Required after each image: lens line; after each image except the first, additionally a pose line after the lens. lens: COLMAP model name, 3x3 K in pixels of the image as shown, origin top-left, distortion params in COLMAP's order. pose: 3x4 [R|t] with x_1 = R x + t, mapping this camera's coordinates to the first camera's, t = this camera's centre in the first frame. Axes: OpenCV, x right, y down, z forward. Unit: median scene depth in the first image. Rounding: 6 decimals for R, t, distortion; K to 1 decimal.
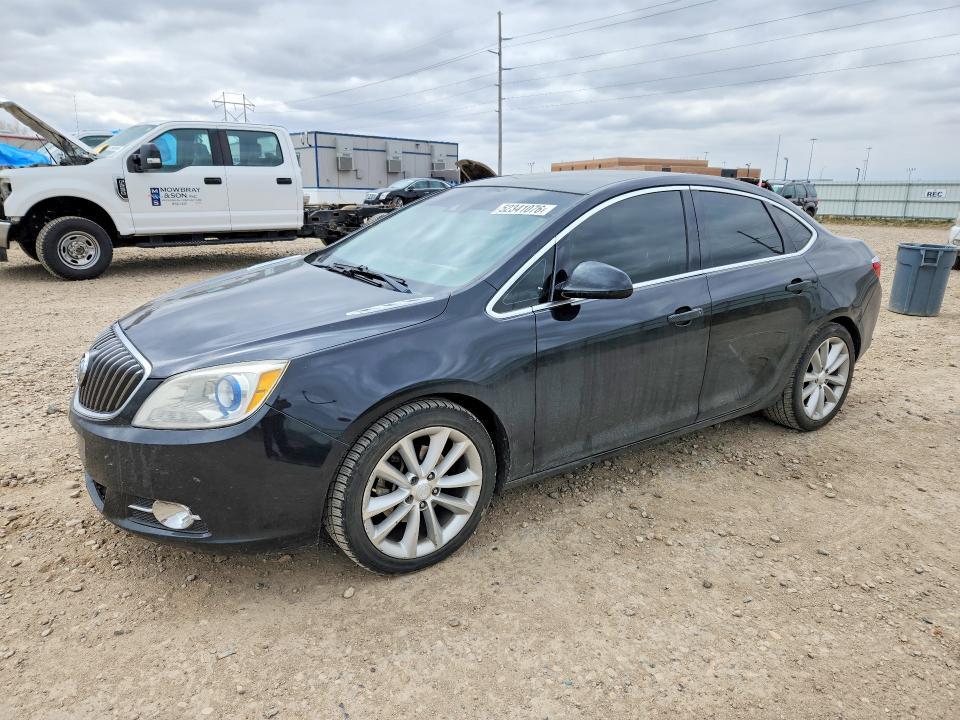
lens RADIAL K [[706.3, 0, 472.0], [0, 706.3, 360.1], [0, 0, 1]] dist [0.044838, -0.015583]
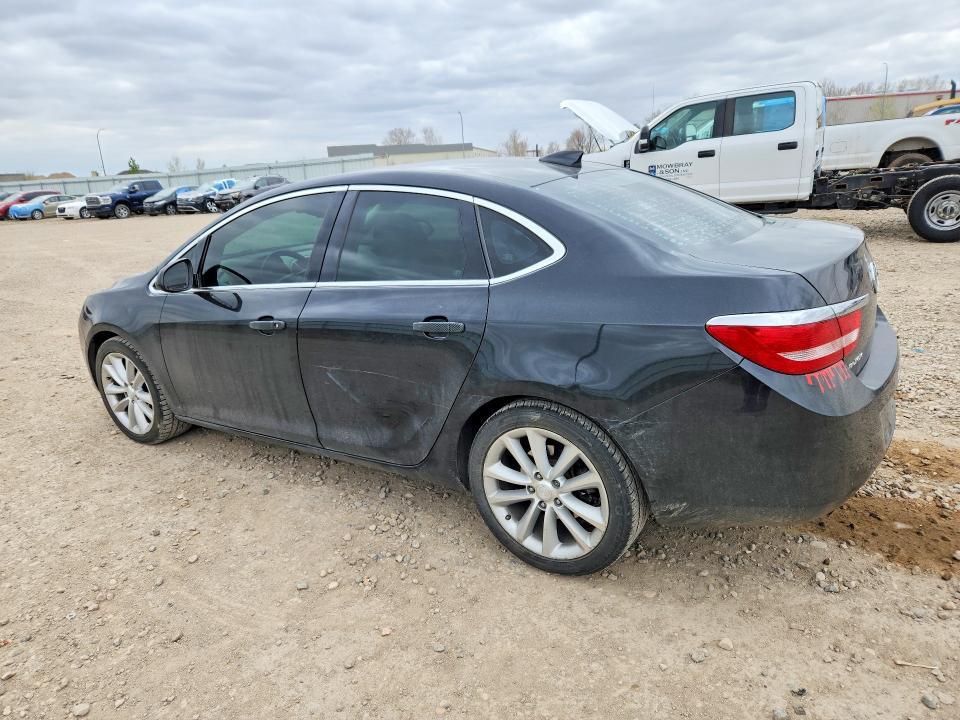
lens RADIAL K [[706.3, 0, 474.5], [0, 706.3, 363.7], [0, 0, 1]] dist [0.044838, -0.015583]
pose [[0.294352, 0.221370, -0.929706, 0.536768], [-0.156049, 0.970881, 0.181768, -0.095796], [0.942871, 0.091576, 0.320325, 0.395648]]
